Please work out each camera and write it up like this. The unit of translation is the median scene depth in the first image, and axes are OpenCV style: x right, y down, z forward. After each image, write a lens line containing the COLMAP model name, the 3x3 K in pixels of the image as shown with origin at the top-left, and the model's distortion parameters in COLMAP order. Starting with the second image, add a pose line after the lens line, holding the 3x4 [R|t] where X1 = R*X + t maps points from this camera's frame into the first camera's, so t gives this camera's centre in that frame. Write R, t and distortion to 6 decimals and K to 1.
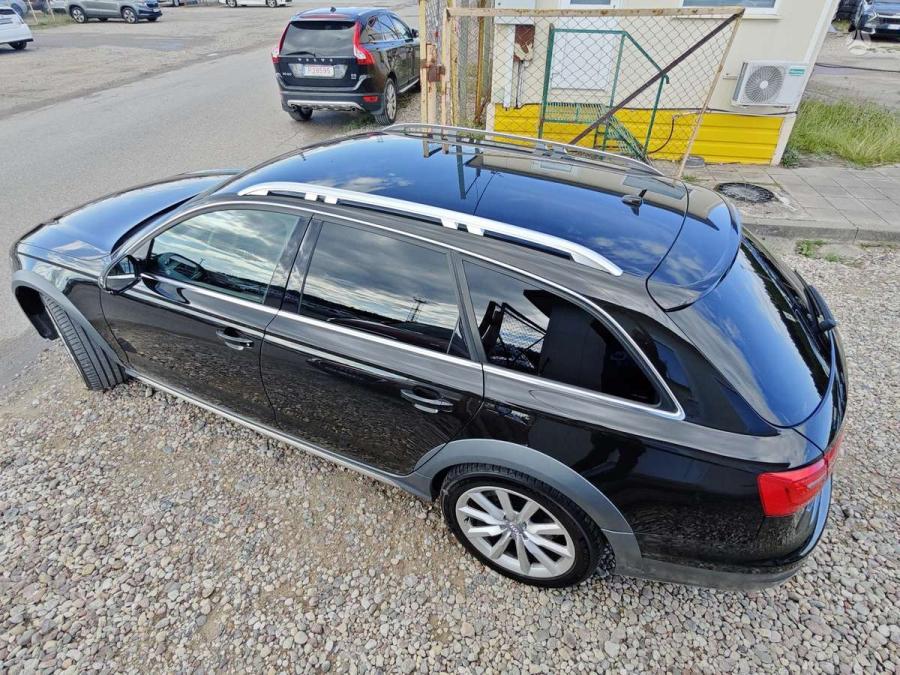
lens RADIAL K [[487.7, 0, 447.9], [0, 487.7, 336.8], [0, 0, 1]] dist [-0.001597, 0.001009]
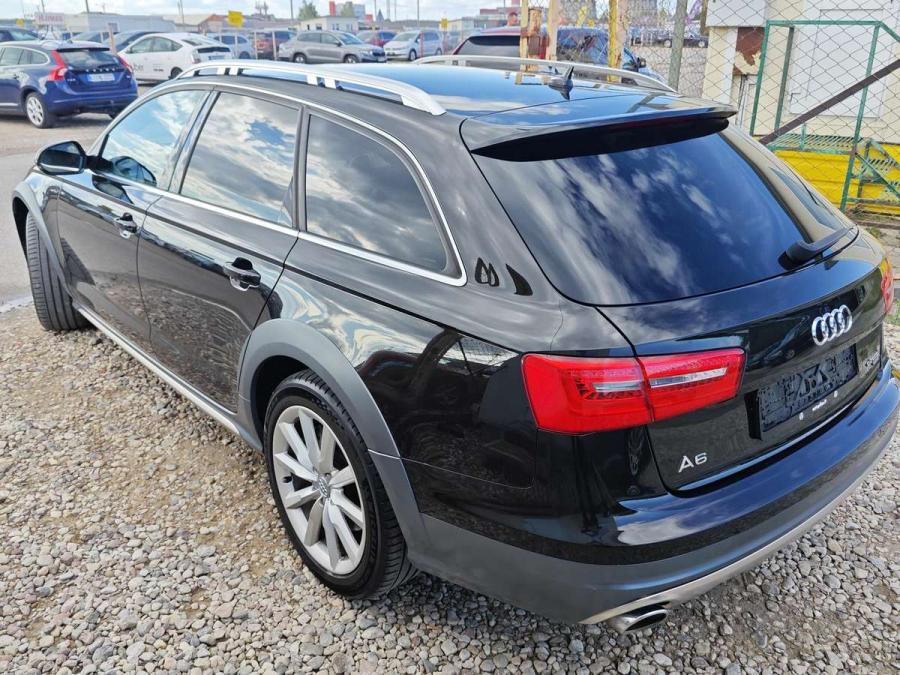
lens RADIAL K [[747.8, 0, 464.9], [0, 747.8, 340.5], [0, 0, 1]] dist [0.071266, -0.074382]
pose [[0.923621, 0.144066, -0.355203, 0.629587], [-0.230941, 0.948756, -0.215704, 0.344158], [0.305926, 0.281259, 0.909562, -0.009227]]
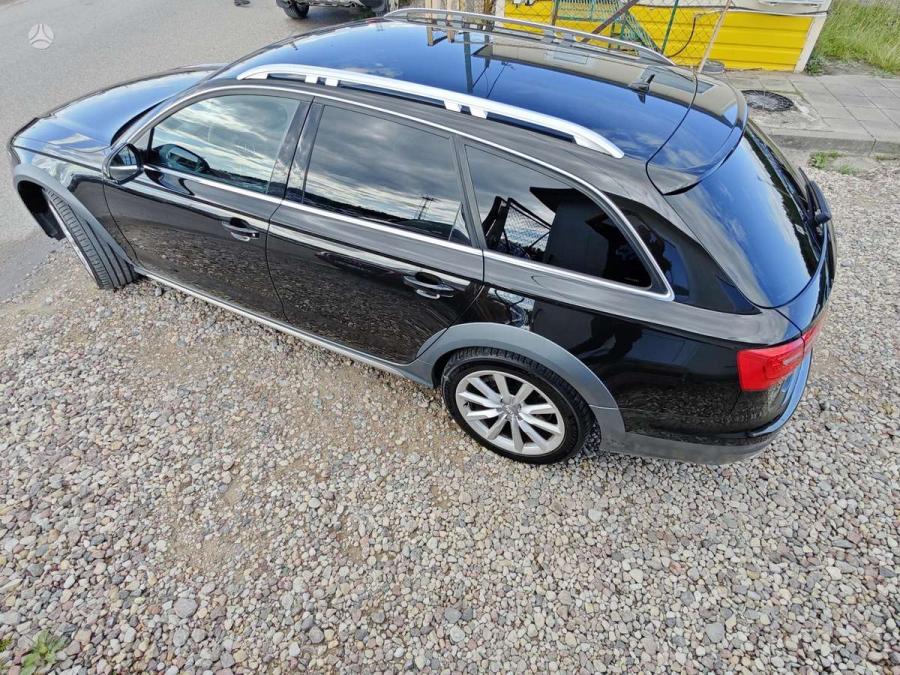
lens RADIAL K [[487.3, 0, 451.2], [0, 487.3, 333.5], [0, 0, 1]] dist [0.002434, -0.001871]
pose [[0.999941, 0.010847, -0.000710, 0.005090], [-0.010635, 0.989738, 0.142498, 0.066448], [0.002248, -0.142482, 0.989795, -0.036541]]
